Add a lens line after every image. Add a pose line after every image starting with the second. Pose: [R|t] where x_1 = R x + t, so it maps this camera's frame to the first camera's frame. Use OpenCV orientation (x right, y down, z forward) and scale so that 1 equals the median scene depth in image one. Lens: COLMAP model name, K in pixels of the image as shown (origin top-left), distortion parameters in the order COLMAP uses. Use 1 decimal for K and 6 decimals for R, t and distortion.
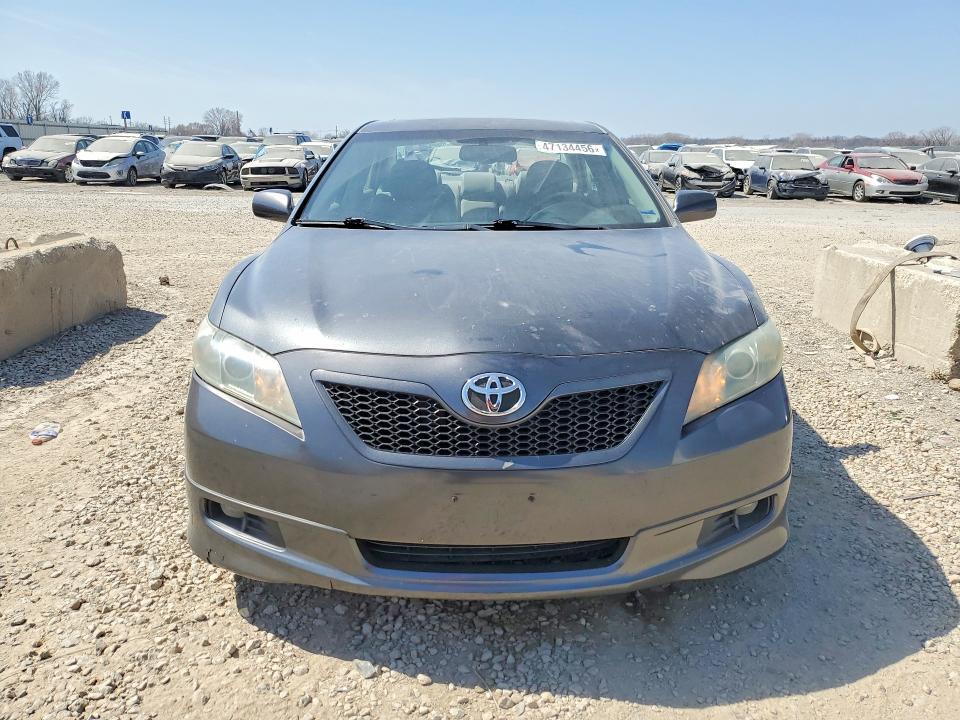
lens RADIAL K [[750.1, 0, 459.4], [0, 750.1, 359.8], [0, 0, 1]] dist [0.000148, 0.006078]
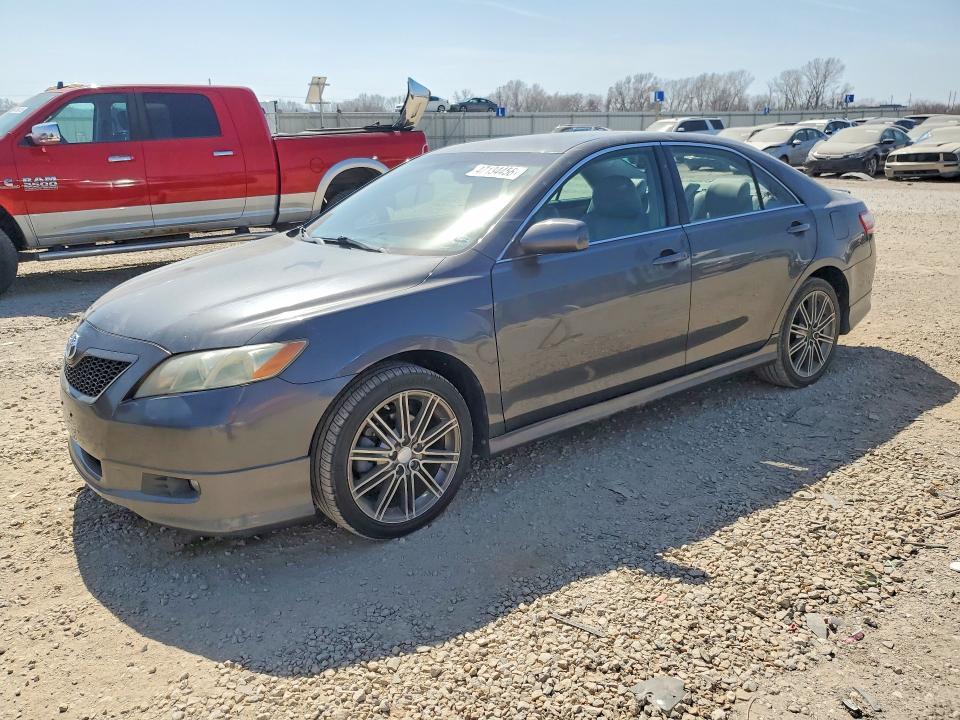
lens RADIAL K [[750.1, 0, 459.4], [0, 750.1, 359.8], [0, 0, 1]] dist [0.000148, 0.006078]
pose [[0.574998, 0.194443, -0.794713, 0.176919], [-0.176251, 0.977980, 0.111760, -0.024560], [0.798945, 0.075808, 0.596607, 0.067129]]
